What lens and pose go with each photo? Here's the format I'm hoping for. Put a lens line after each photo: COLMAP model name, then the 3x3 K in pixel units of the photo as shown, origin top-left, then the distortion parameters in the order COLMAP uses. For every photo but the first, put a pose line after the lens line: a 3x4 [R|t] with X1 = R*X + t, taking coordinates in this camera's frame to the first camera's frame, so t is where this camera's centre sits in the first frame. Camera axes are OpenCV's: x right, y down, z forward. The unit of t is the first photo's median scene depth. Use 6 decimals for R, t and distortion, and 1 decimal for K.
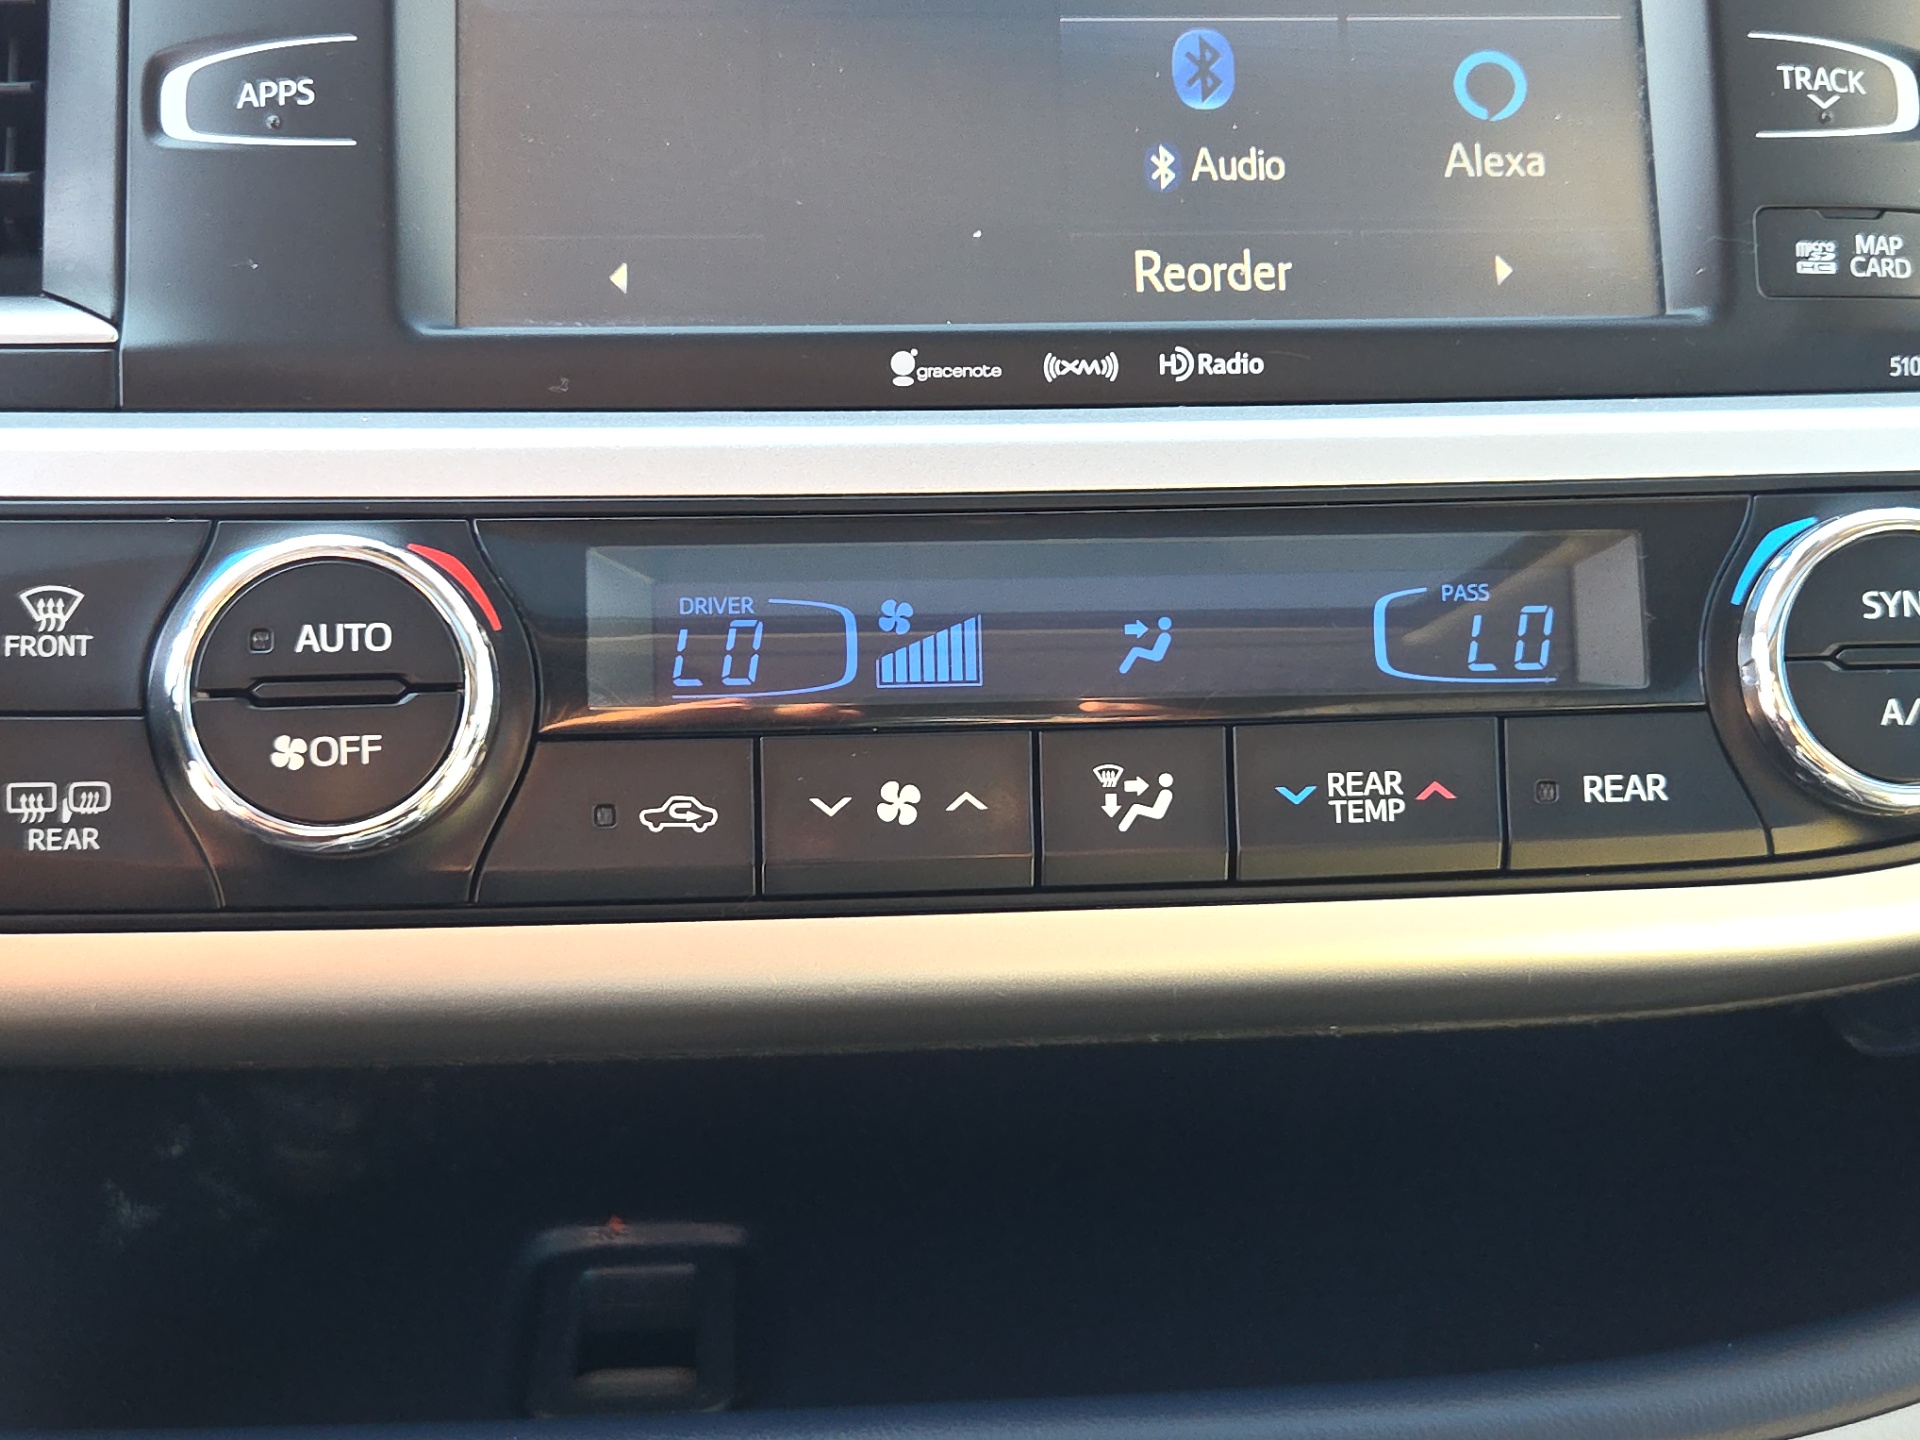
lens RADIAL K [[2674.2, 0, 956.2], [0, 2674.2, 665.2], [0, 0, 1]] dist [0.097040, -0.261685]
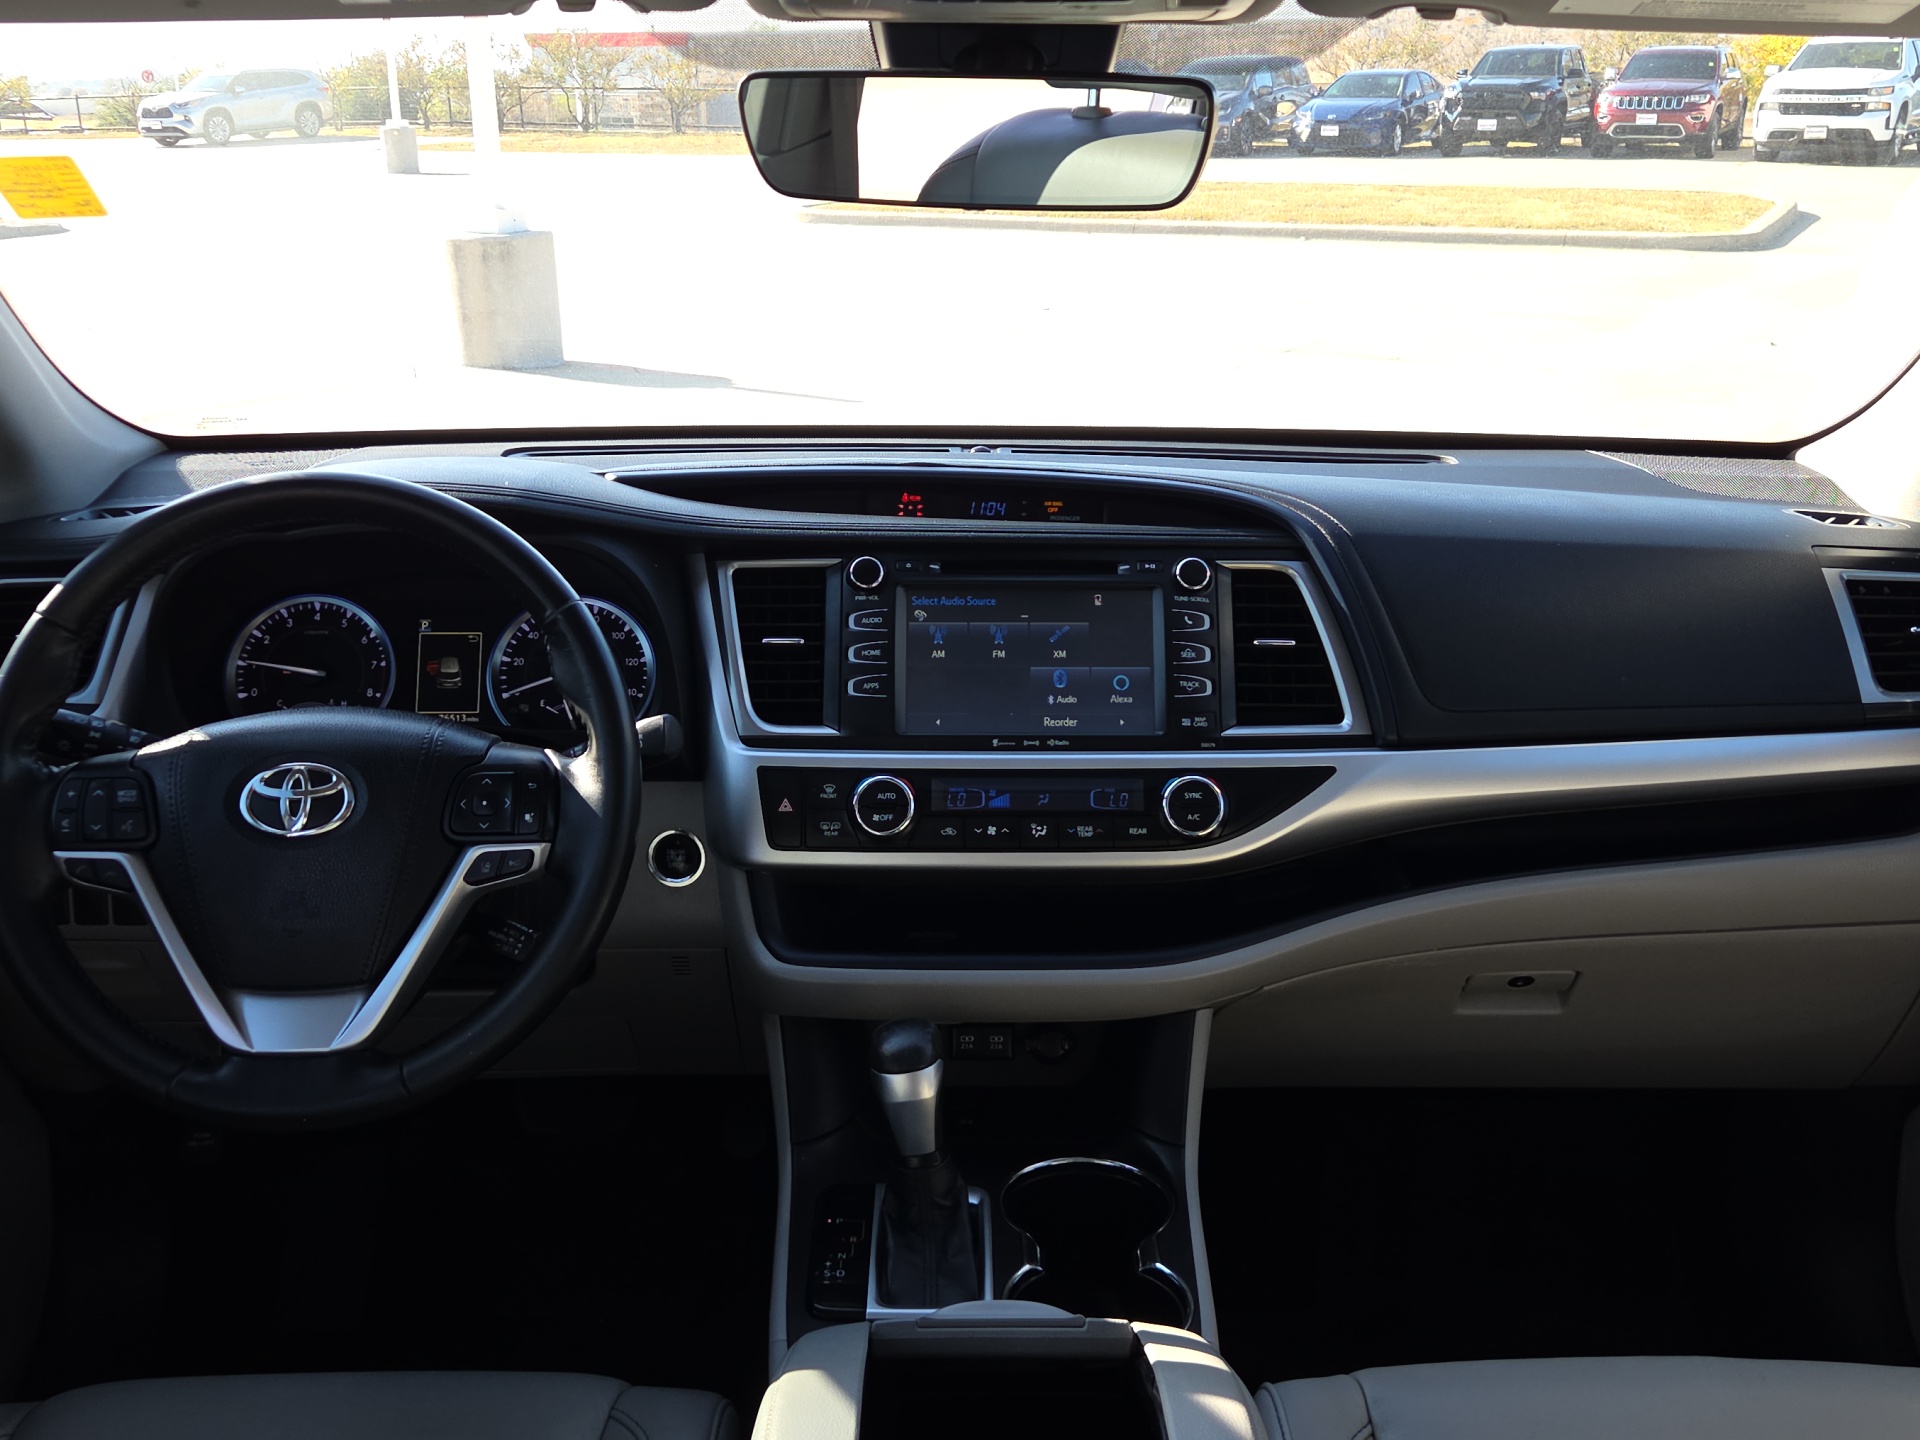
lens RADIAL K [[1871.7, 0, 981.6], [0, 1871.7, 710.1], [0, 0, 1]] dist [0.067005, -0.075913]
pose [[0.998347, 0.018812, -0.054312, 0.141715], [-0.020977, 0.998997, -0.039567, -0.034067], [0.053513, 0.040641, 0.997740, -2.452055]]
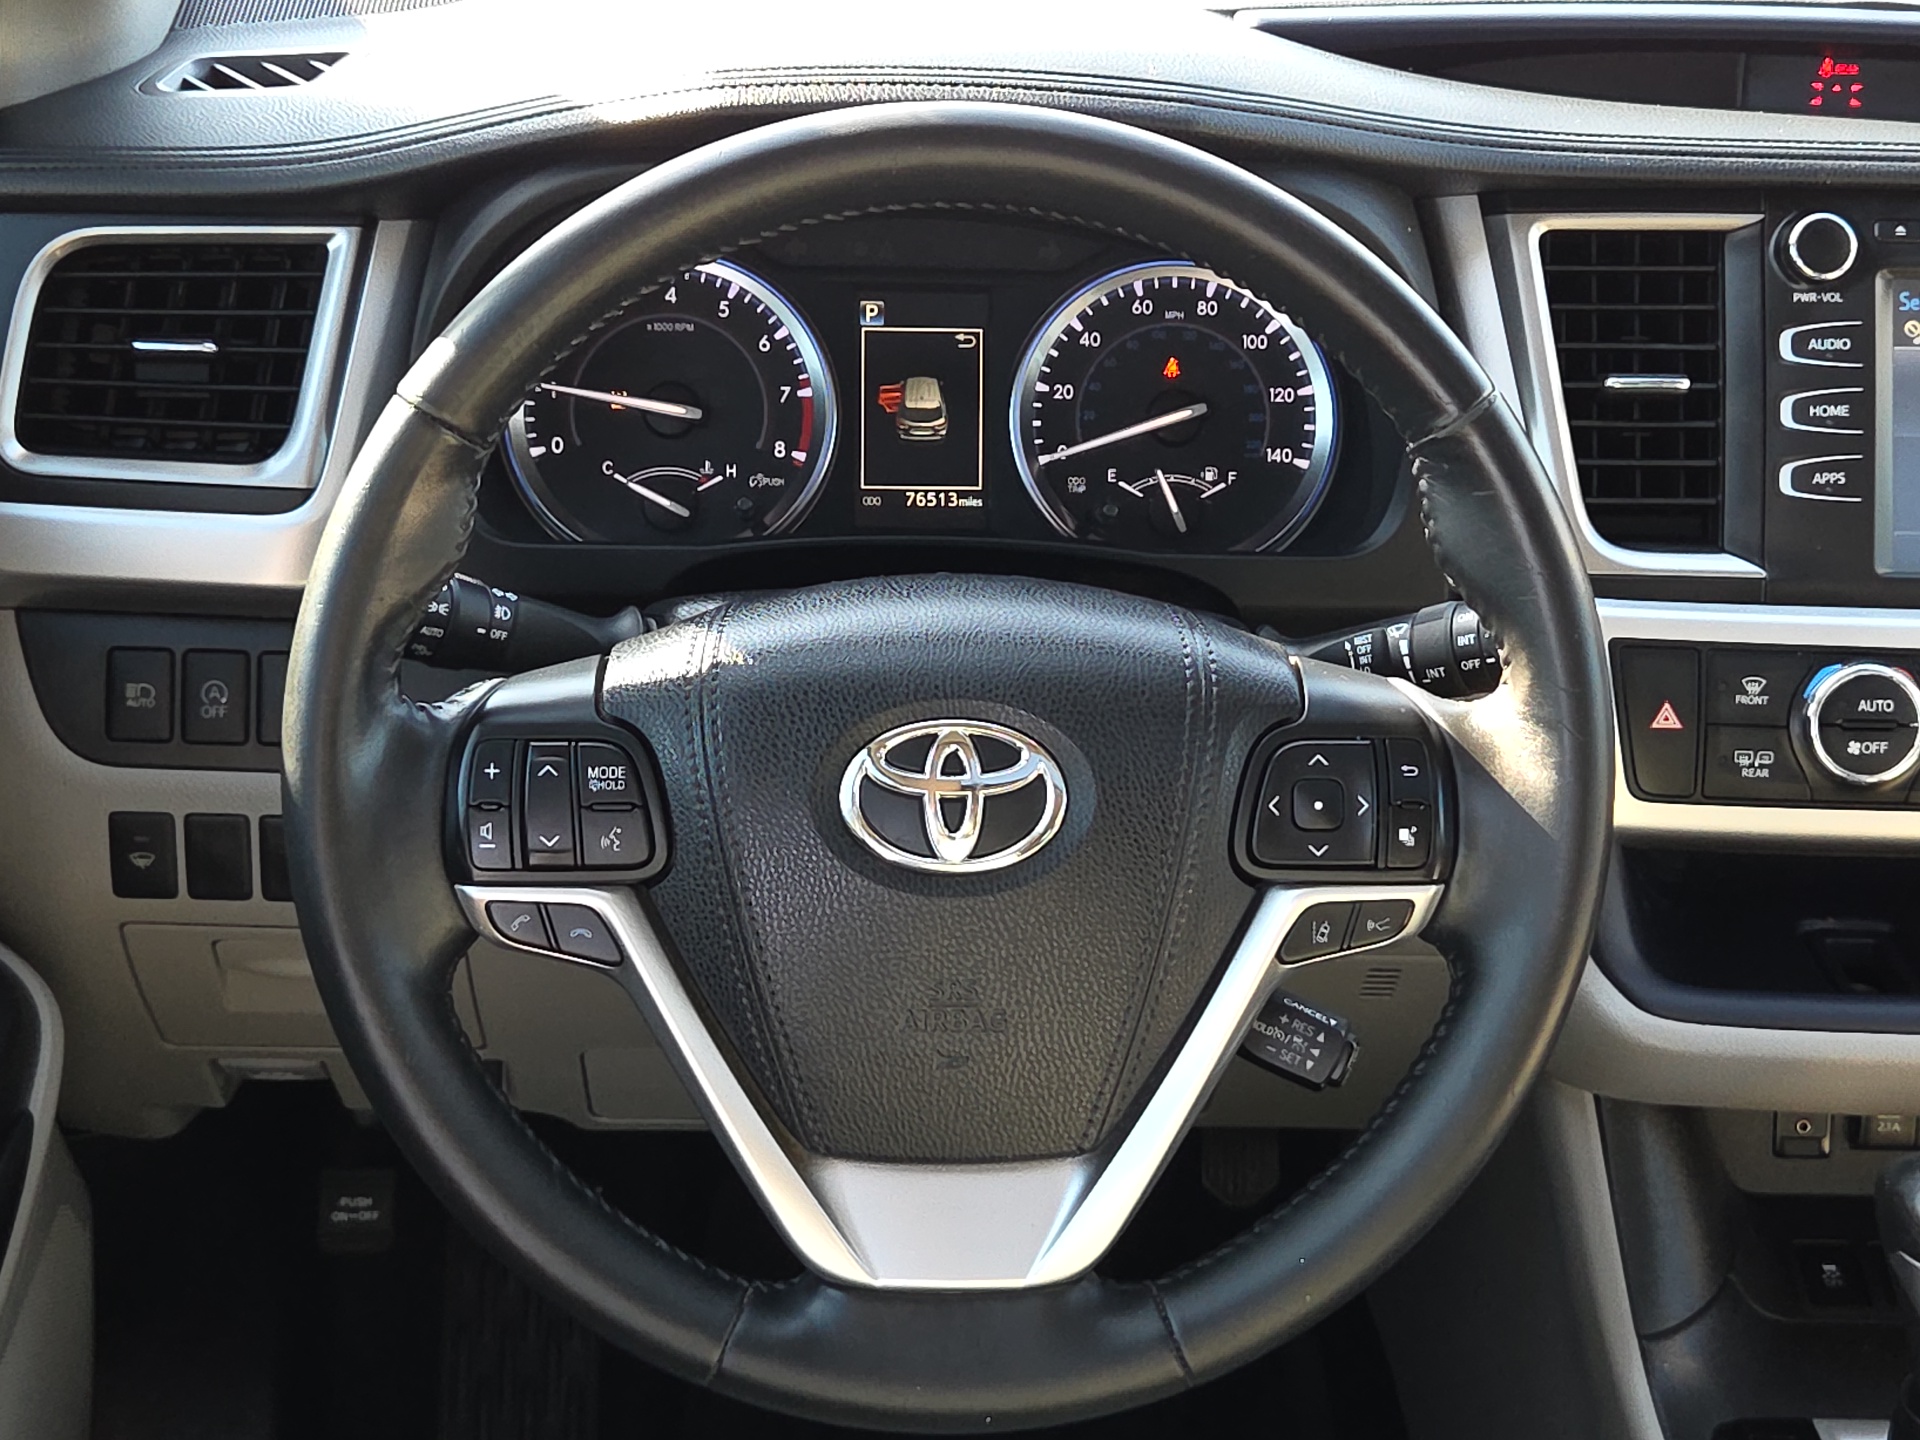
lens RADIAL K [[3089.1, 0, 960.0], [0, 3089.1, 720.0], [0, 0, 1]] dist [0.108822, -0.273395]
pose [[0.998545, 0.044510, -0.030433, -0.967744], [-0.039451, 0.987846, 0.150347, -0.394939], [0.036755, -0.148928, 0.988165, -1.946232]]
